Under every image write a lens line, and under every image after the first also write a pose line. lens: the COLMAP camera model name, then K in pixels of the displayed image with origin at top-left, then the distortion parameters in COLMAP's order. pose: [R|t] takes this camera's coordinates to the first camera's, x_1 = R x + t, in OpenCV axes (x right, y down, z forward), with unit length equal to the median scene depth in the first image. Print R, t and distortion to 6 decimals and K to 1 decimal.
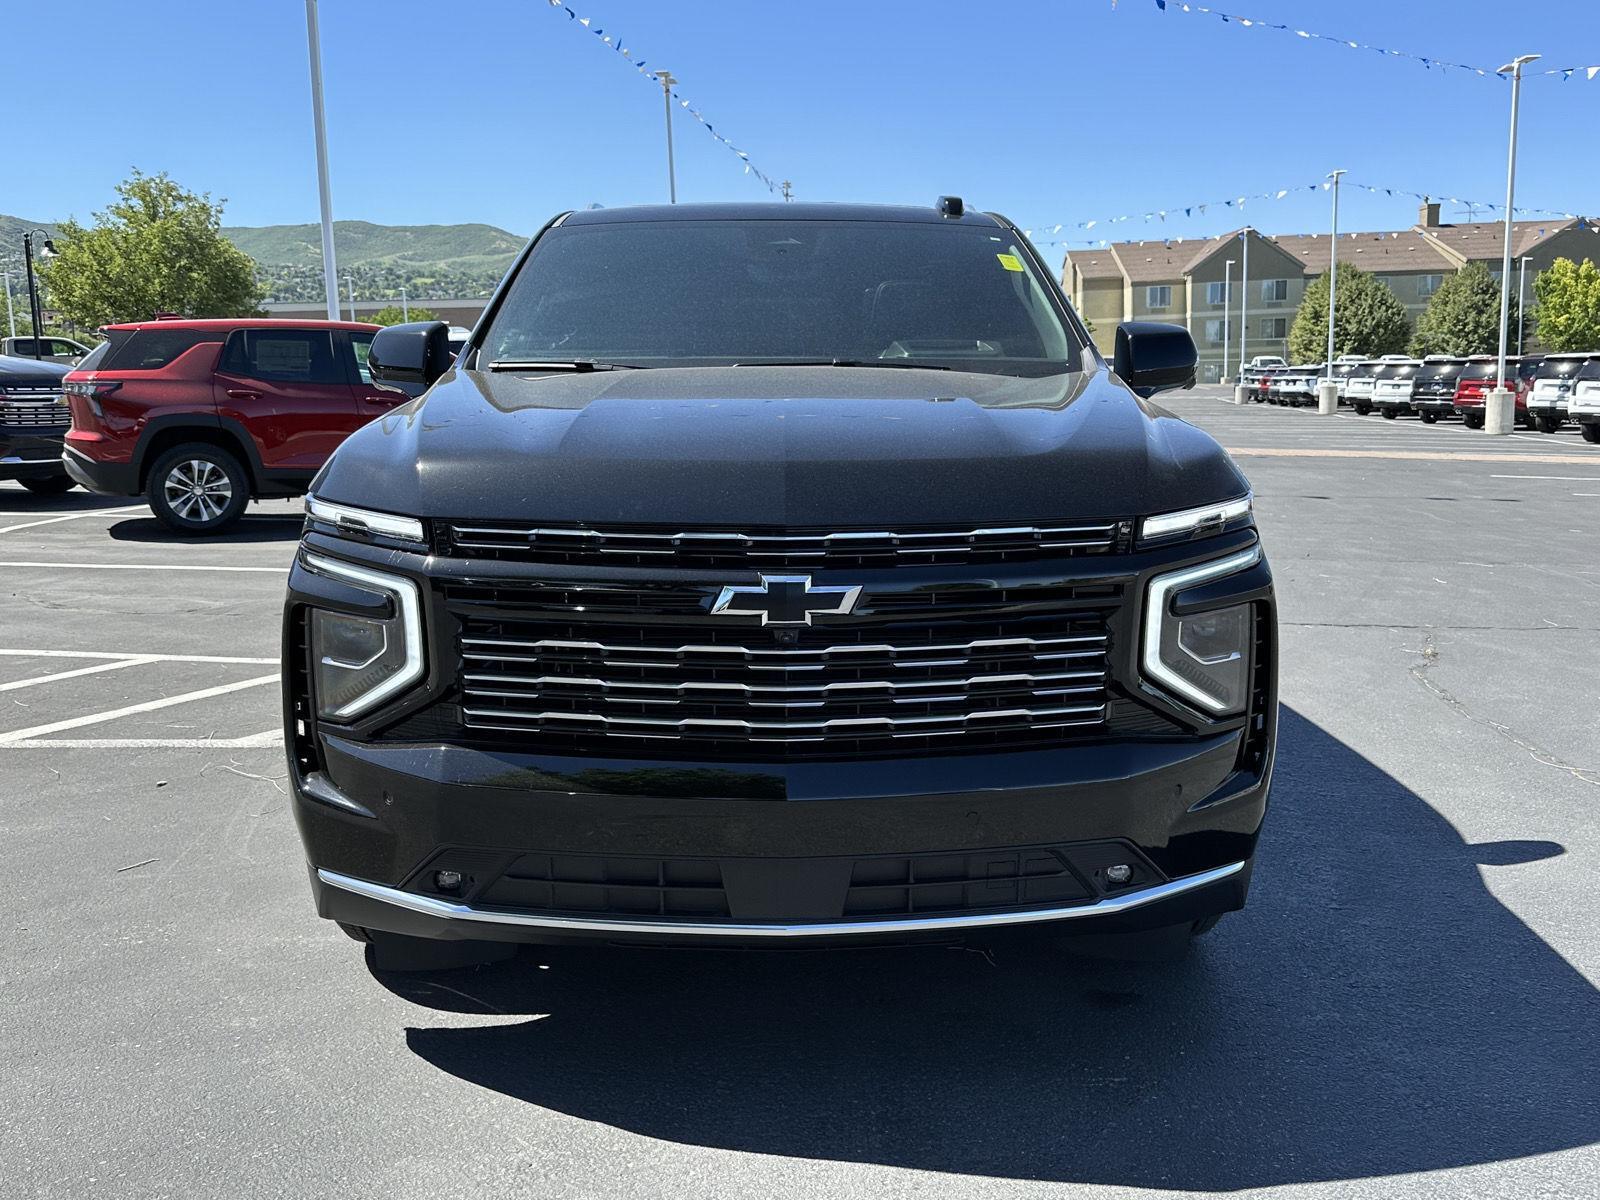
lens RADIAL K [[1372.9, 0, 797.3], [0, 1372.9, 601.7], [0, 0, 1]] dist [0.102376, -0.162441]
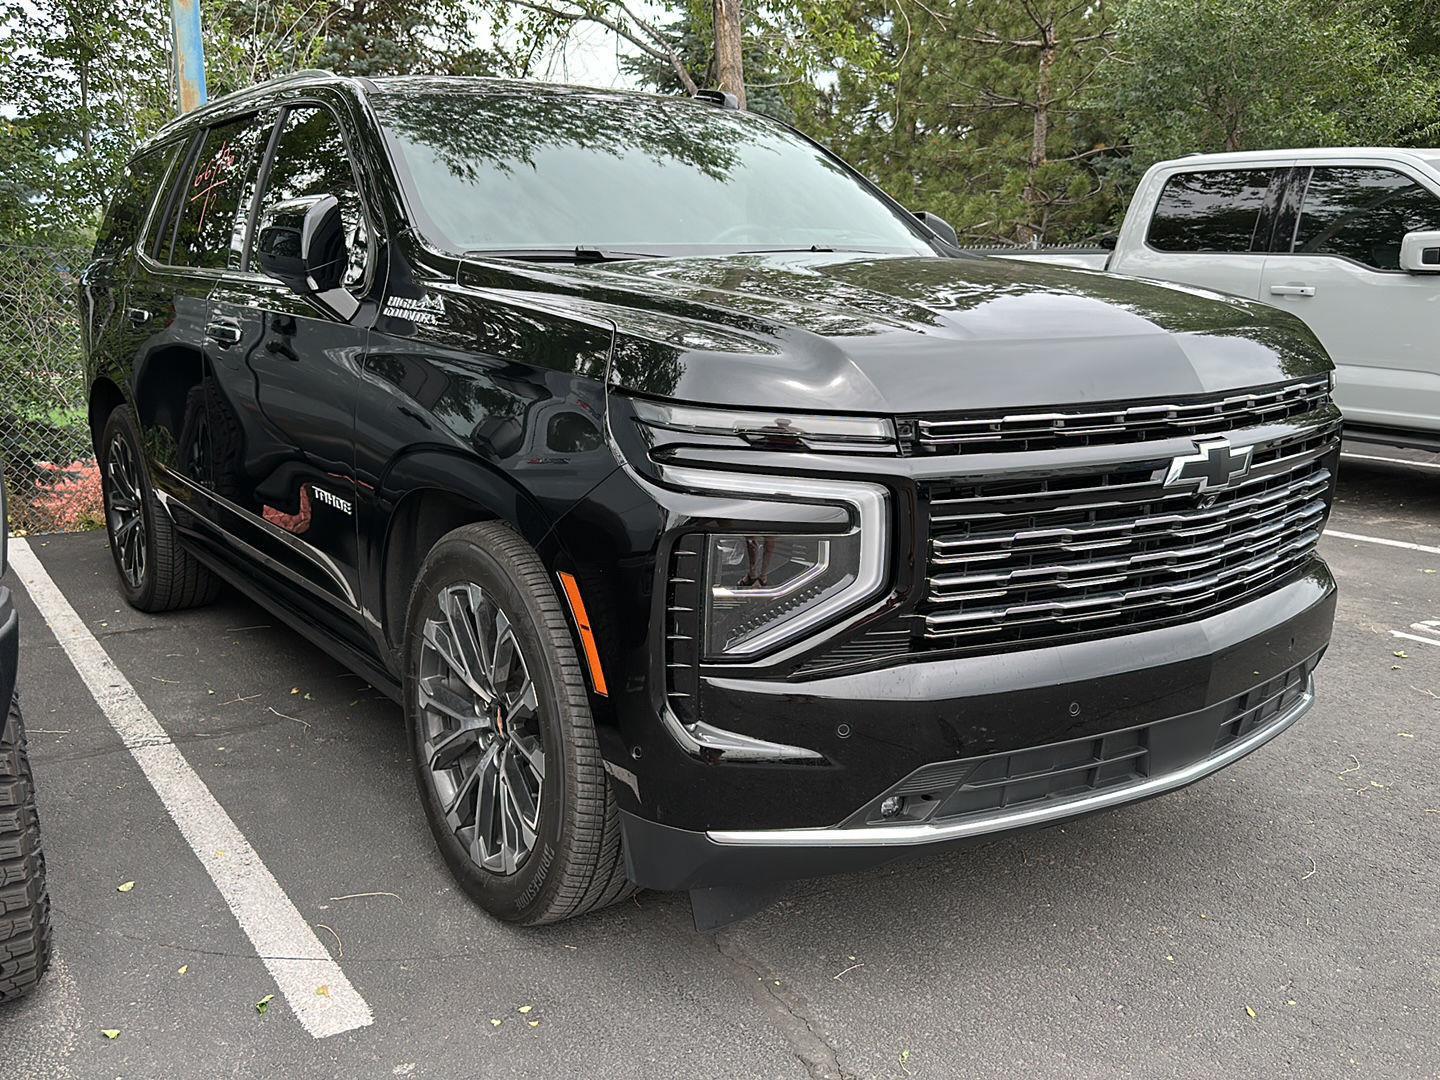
lens RADIAL K [[1235.6, 0, 712.9], [0, 1235.6, 538.8], [0, 0, 1]] dist [0.102376, -0.162441]
pose [[0.833483, -0.122943, 0.538694, -0.803214], [0.099215, 0.992386, 0.072978, -0.050277], [-0.543564, -0.007379, 0.839335, 0.382450]]
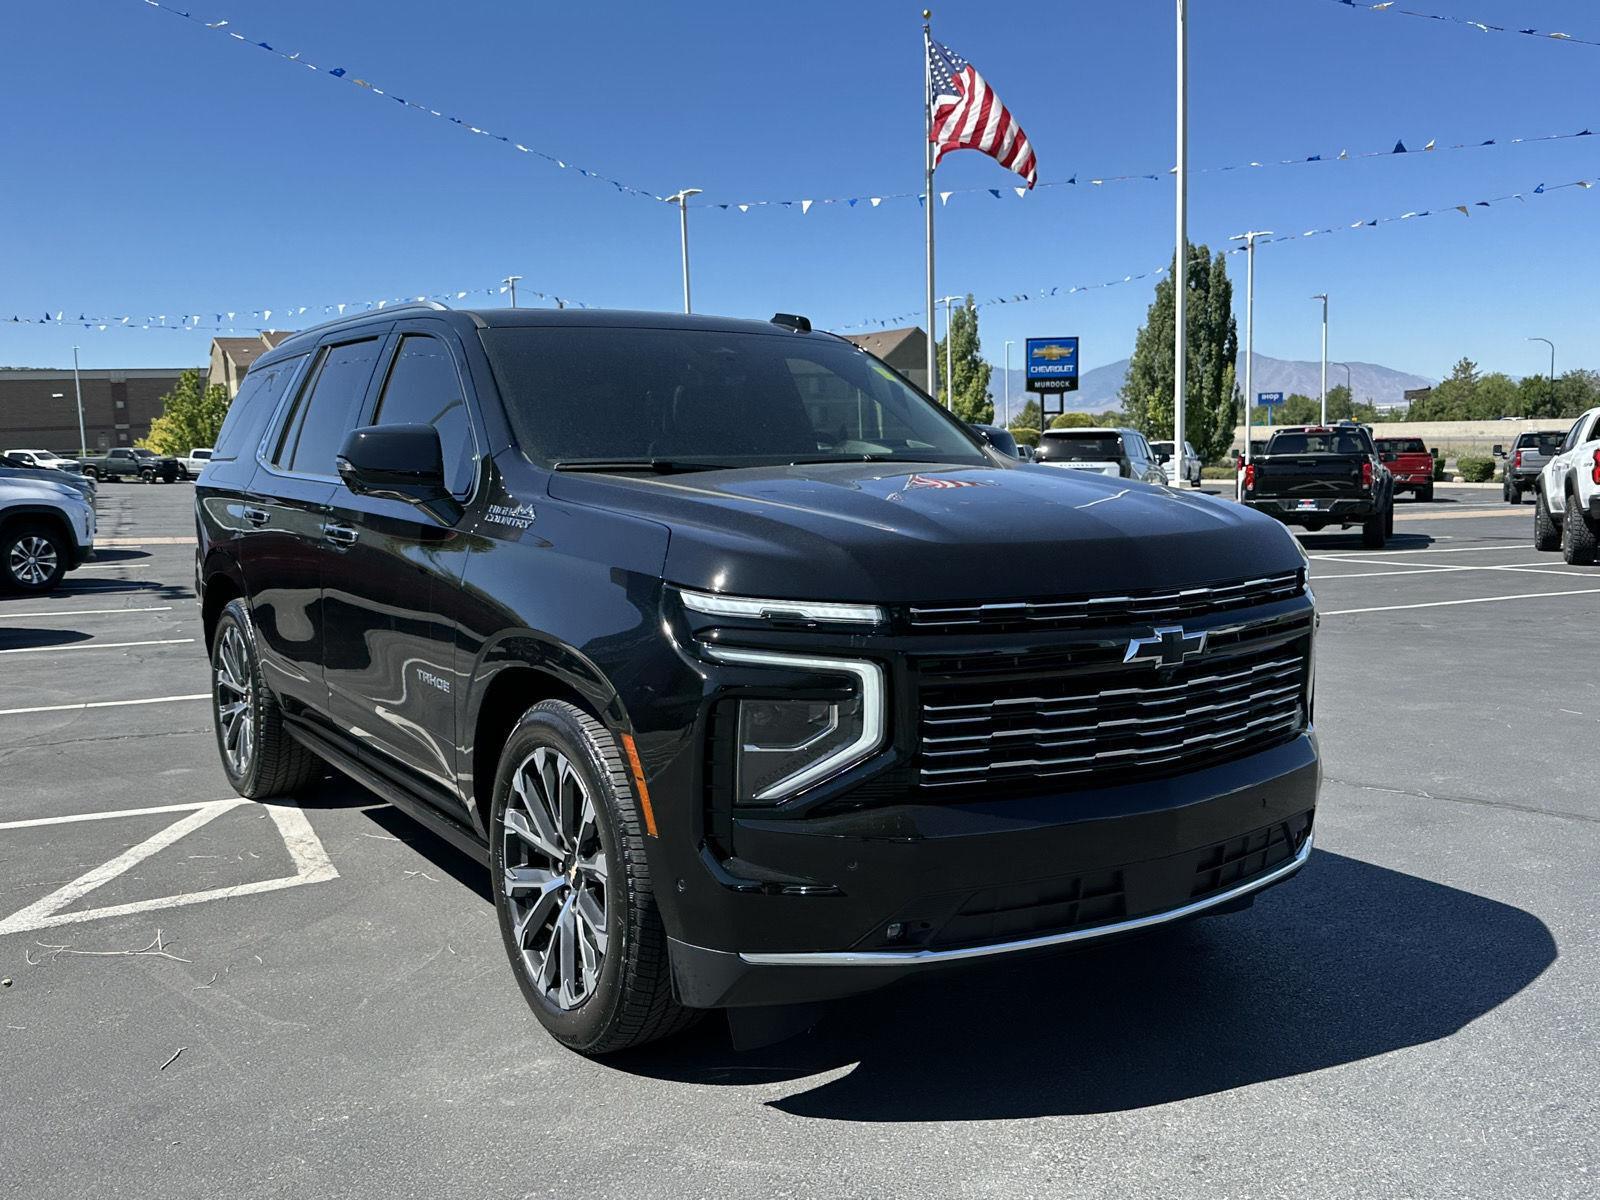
lens RADIAL K [[1372.9, 0, 800.7], [0, 1372.9, 593.3], [0, 0, 1]] dist [0.102376, -0.162441]
pose [[0.850409, -0.062331, 0.522416, -0.900519], [0.098818, 0.994209, -0.042238, -0.028017], [-0.516758, 0.087544, 0.851644, 0.086868]]
